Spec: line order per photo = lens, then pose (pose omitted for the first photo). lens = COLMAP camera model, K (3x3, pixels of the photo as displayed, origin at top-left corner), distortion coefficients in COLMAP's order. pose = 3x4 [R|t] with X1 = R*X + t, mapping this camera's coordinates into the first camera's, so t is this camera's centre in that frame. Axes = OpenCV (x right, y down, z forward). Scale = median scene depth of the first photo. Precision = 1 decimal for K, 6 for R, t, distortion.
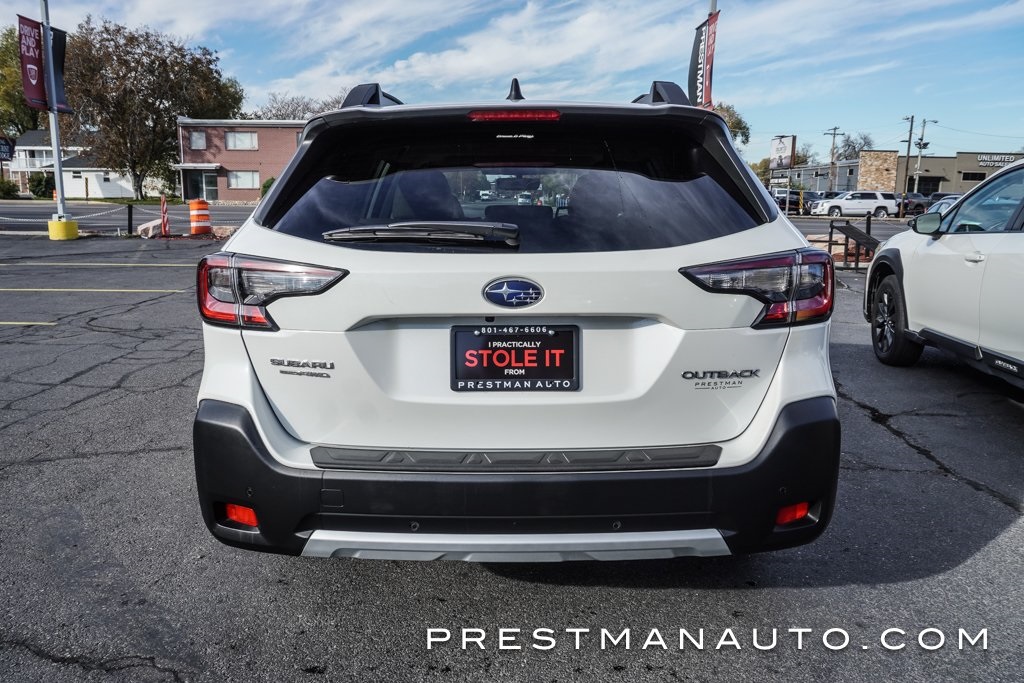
lens RADIAL K [[787.3, 0, 499.0], [0, 787.3, 342.6], [0, 0, 1]] dist [-0.041434, 0.043655]
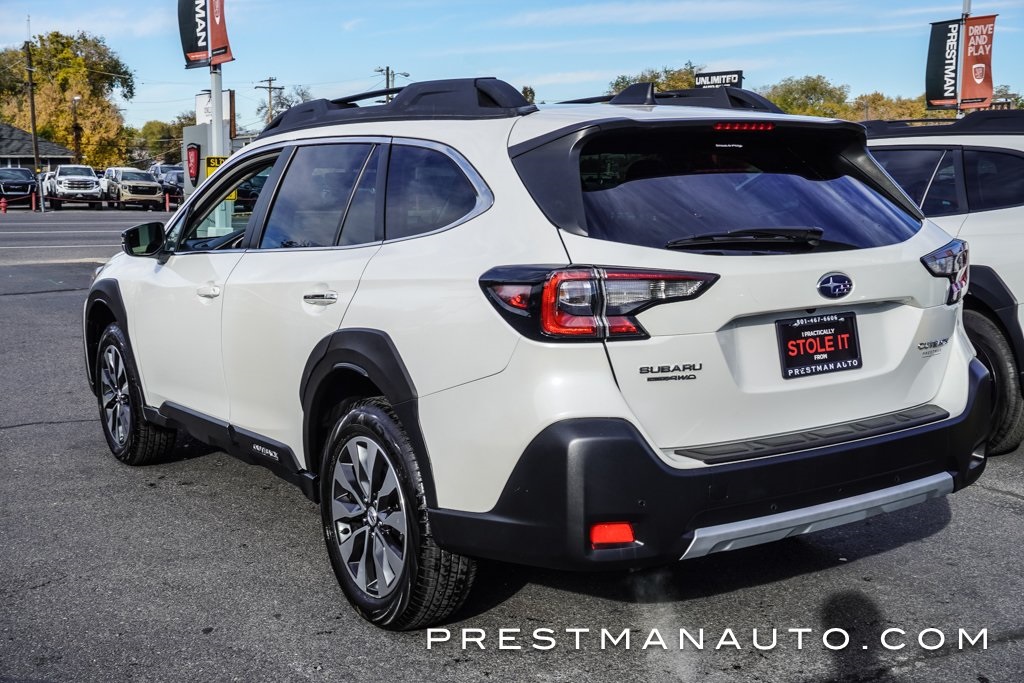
lens RADIAL K [[1274.9, 0, 512.0], [0, 1274.9, 341.5], [0, 0, 1]] dist [-0.008571, -0.020400]
pose [[0.819122, -0.081744, 0.567765, -1.362925], [0.114707, 0.993144, -0.022502, 0.005571], [-0.562033, 0.083559, 0.822883, -0.253607]]
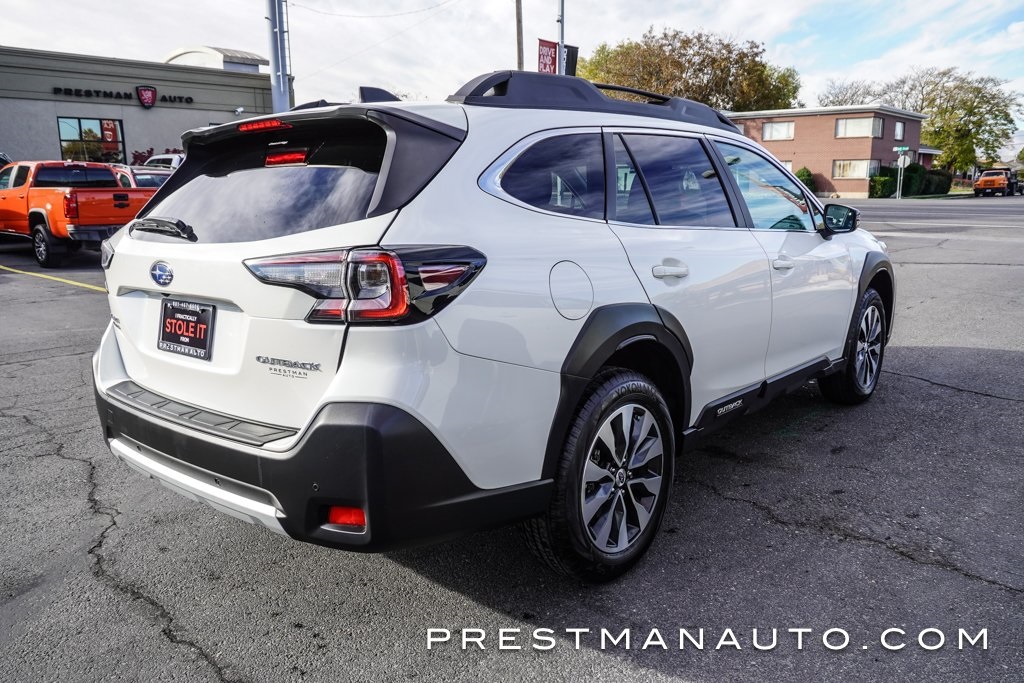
lens RADIAL K [[787.3, 0, 499.0], [0, 787.3, 342.6], [0, 0, 1]] dist [-0.041434, 0.043655]
pose [[0.763117, 0.109213, -0.636966, 1.158860], [-0.101914, 0.993622, 0.048266, -0.066074], [0.638174, 0.028083, 0.769380, 0.369658]]
